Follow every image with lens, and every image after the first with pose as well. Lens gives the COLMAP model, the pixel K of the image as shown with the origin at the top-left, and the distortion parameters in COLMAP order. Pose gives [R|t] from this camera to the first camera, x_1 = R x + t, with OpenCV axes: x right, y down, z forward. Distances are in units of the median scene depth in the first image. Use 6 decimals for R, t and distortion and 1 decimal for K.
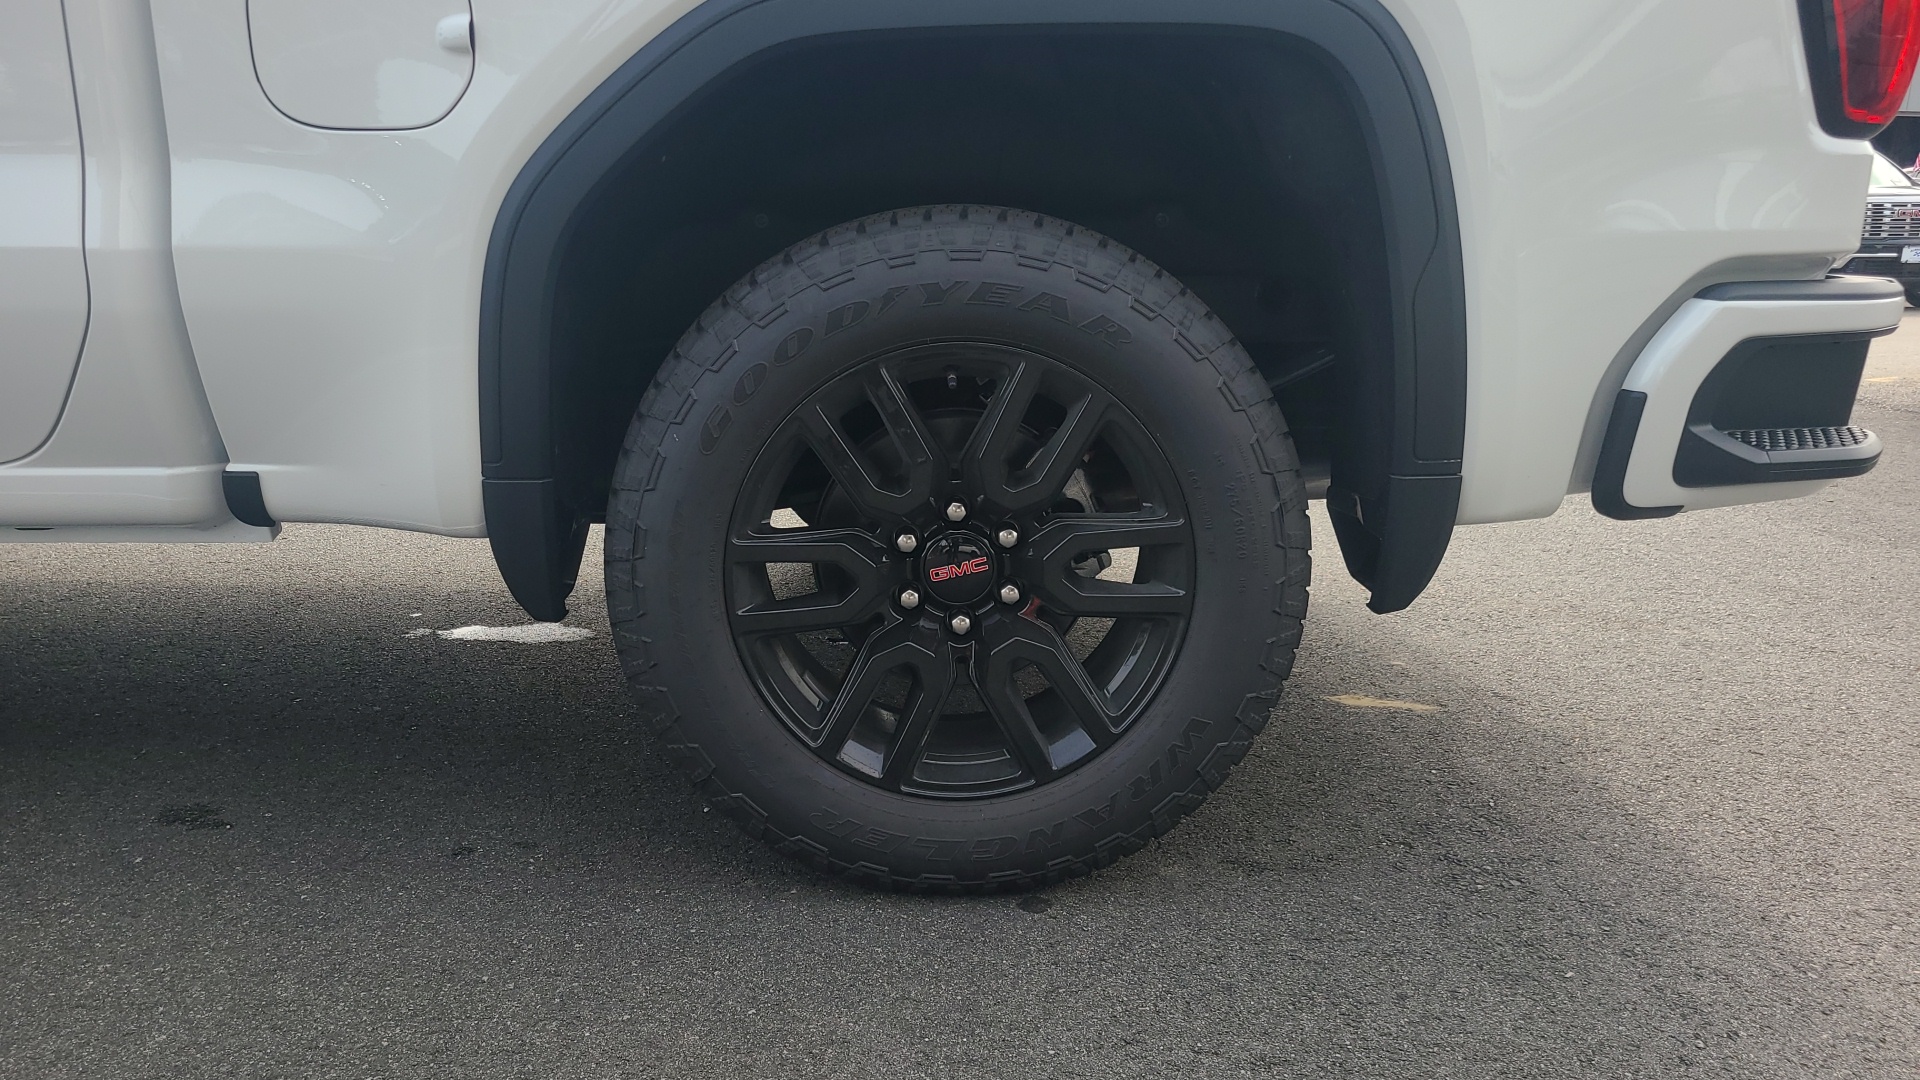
lens RADIAL K [[1442.5, 0, 941.0], [0, 1442.5, 551.5], [0, 0, 1]] dist [0.071984, -0.060254]
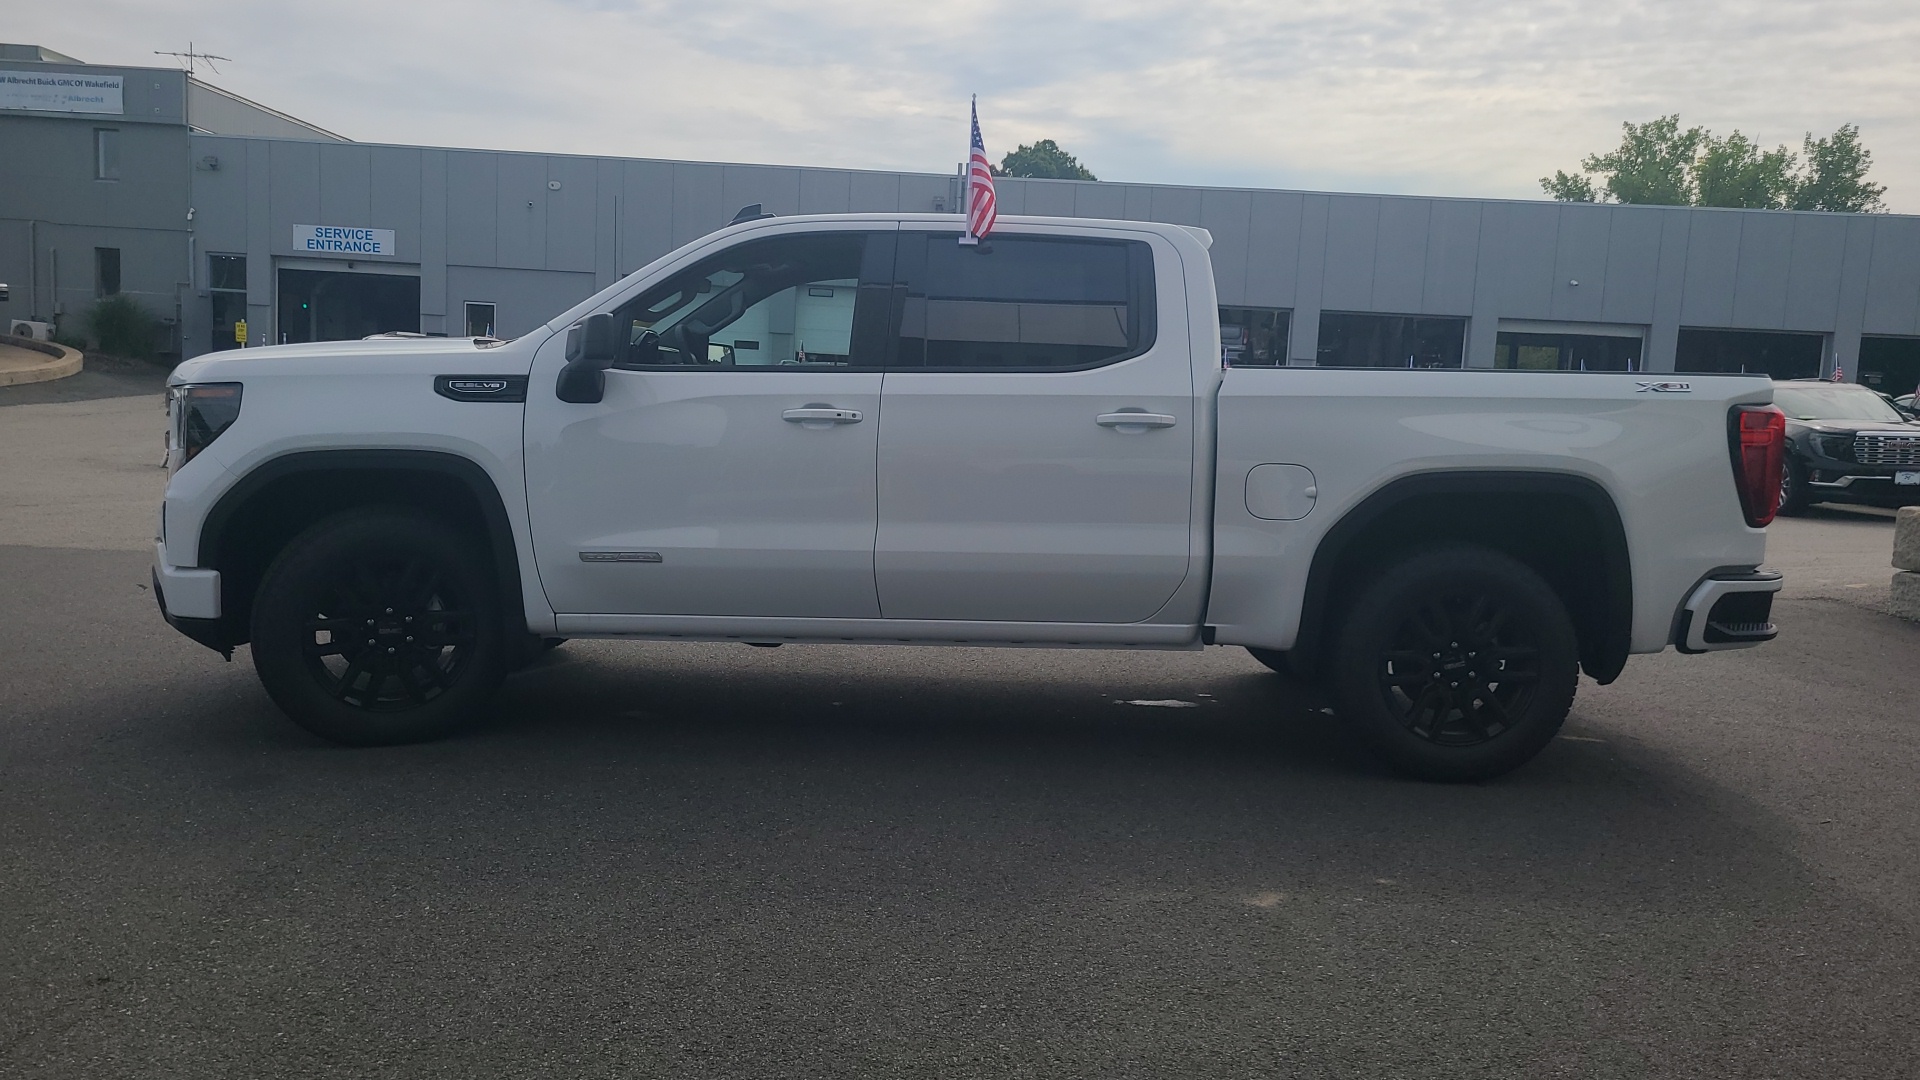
lens RADIAL K [[1463.7, 0, 929.9], [0, 1463.7, 536.4], [0, 0, 1]] dist [0.022465, -0.003391]
pose [[0.999358, 0.019252, -0.030220, -0.941448], [-0.022811, 0.992240, -0.122225, 0.137821], [0.027632, 0.122835, 0.992042, -1.948466]]
